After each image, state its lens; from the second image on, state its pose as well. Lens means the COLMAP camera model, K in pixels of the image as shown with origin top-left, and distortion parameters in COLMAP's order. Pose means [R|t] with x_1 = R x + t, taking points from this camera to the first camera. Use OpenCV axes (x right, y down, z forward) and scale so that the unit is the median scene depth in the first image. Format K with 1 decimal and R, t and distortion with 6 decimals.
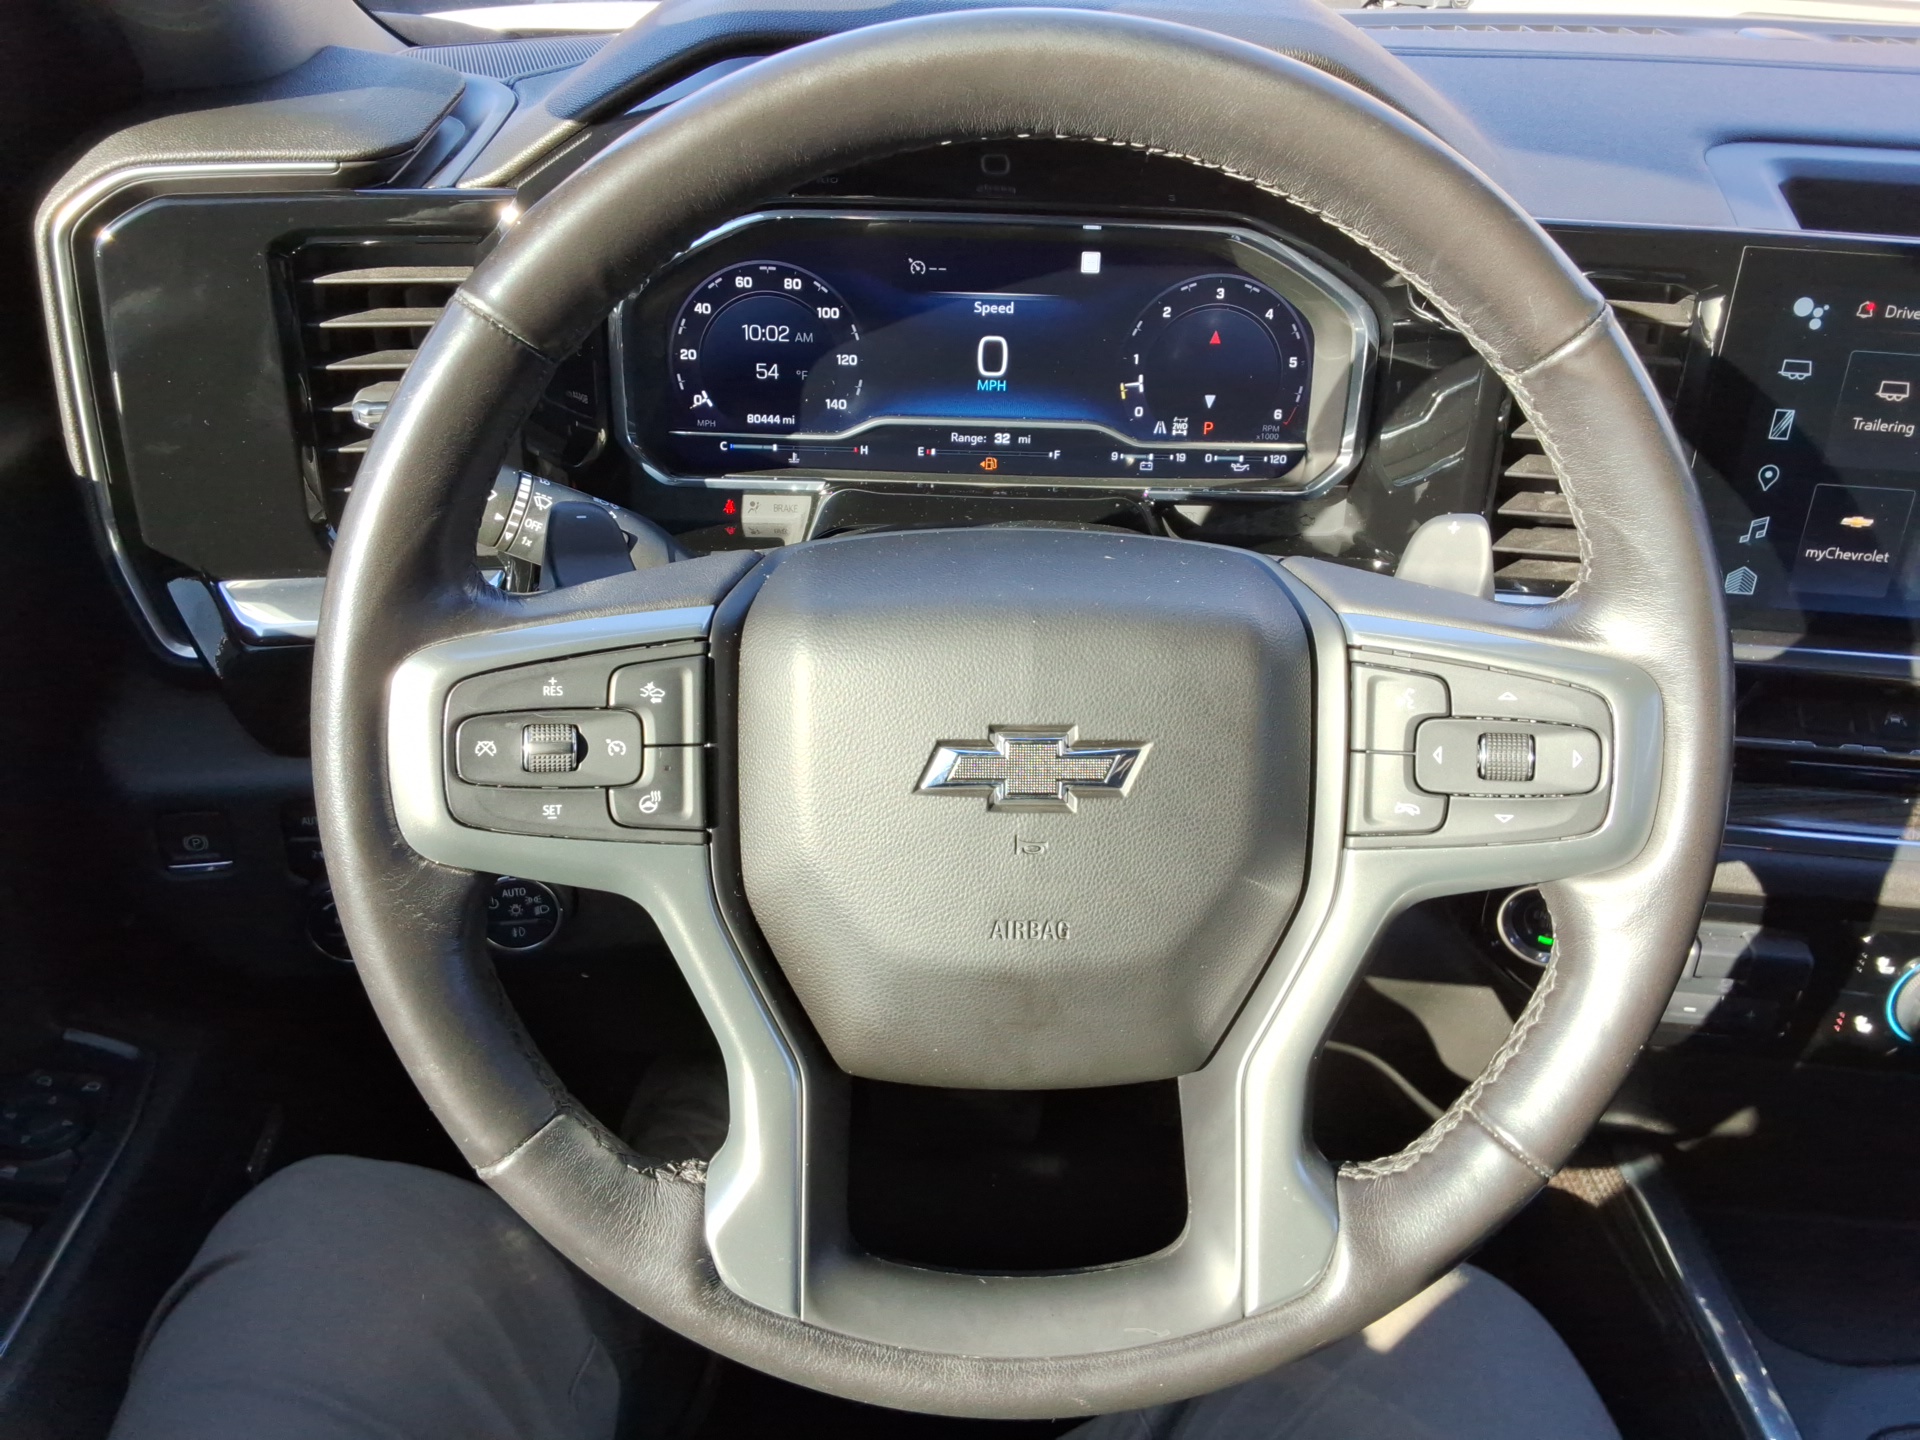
lens RADIAL K [[1526.9, 0, 977.4], [0, 1526.9, 706.9], [0, 0, 1]] dist [0.098968, -0.151283]
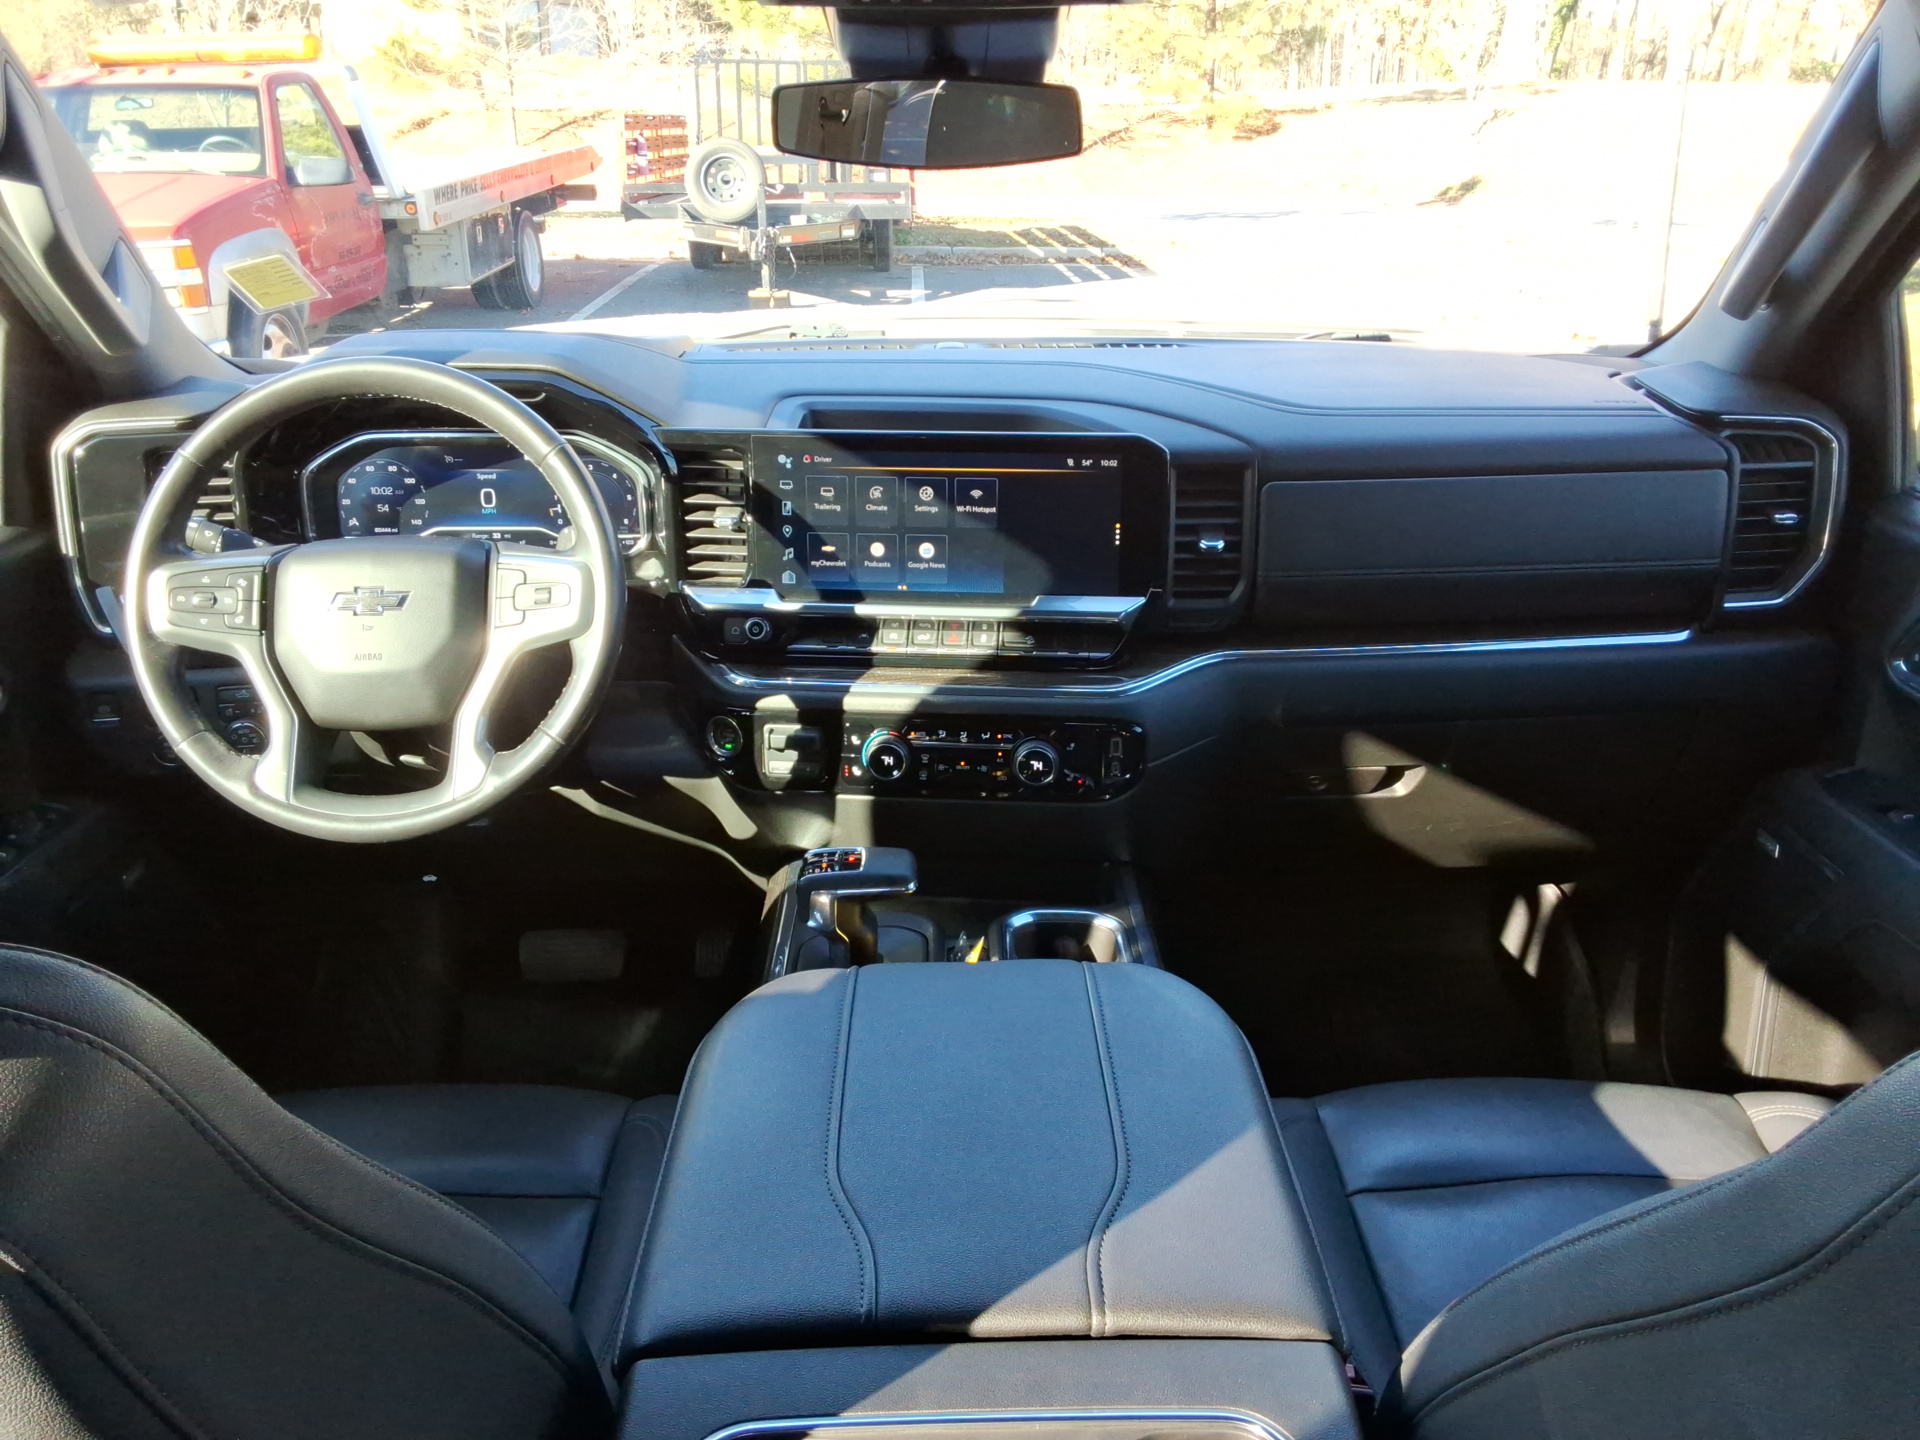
lens RADIAL K [[1526.9, 0, 1003.8], [0, 1526.9, 726.6], [0, 0, 1]] dist [0.098968, -0.151283]
pose [[0.999335, -0.034274, -0.012409, 0.898948], [0.031715, 0.985368, -0.167462, 0.571506], [0.017967, 0.166957, 0.985800, -1.298347]]
